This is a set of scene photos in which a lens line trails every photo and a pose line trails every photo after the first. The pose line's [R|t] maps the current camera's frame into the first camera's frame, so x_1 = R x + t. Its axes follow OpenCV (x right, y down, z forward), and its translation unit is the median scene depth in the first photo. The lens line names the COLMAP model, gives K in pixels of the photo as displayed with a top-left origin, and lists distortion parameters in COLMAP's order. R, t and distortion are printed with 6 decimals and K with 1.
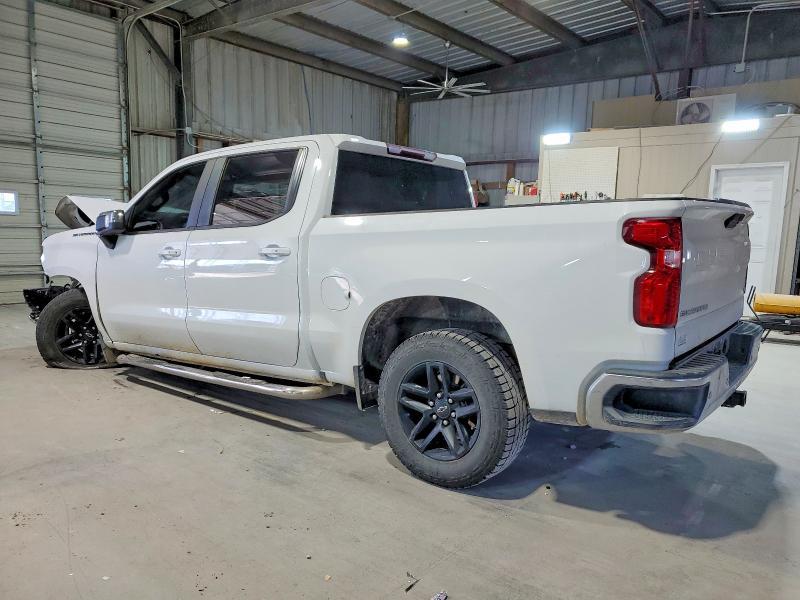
lens RADIAL K [[611.5, 0, 400.0], [0, 611.5, 300.0], [0, 0, 1]] dist [0.020294, 0.002254]
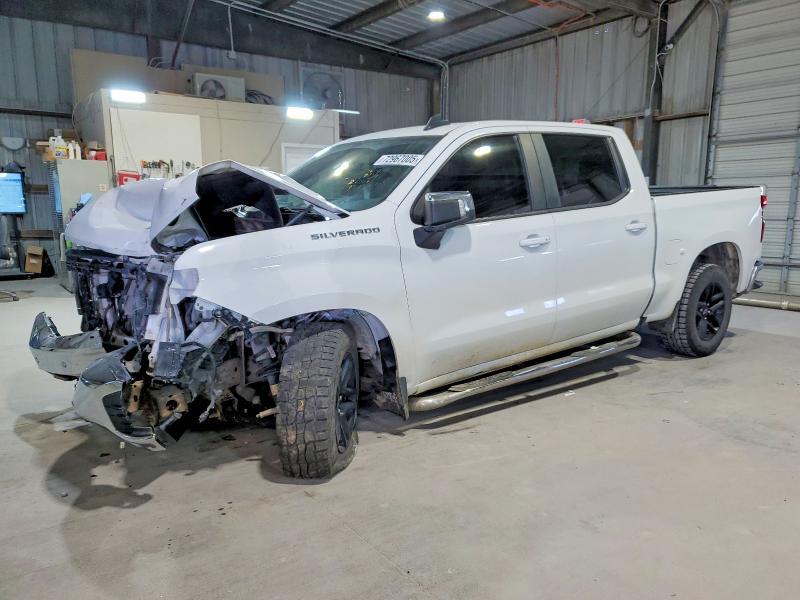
lens RADIAL K [[621.5, 0, 400.4], [0, 621.5, 312.8], [0, 0, 1]] dist [0.013103, 0.003686]
pose [[0.276544, -0.195400, 0.940926, -1.258825], [0.122897, 0.978262, 0.167033, -0.146142], [-0.953110, 0.069445, 0.294547, 0.916938]]
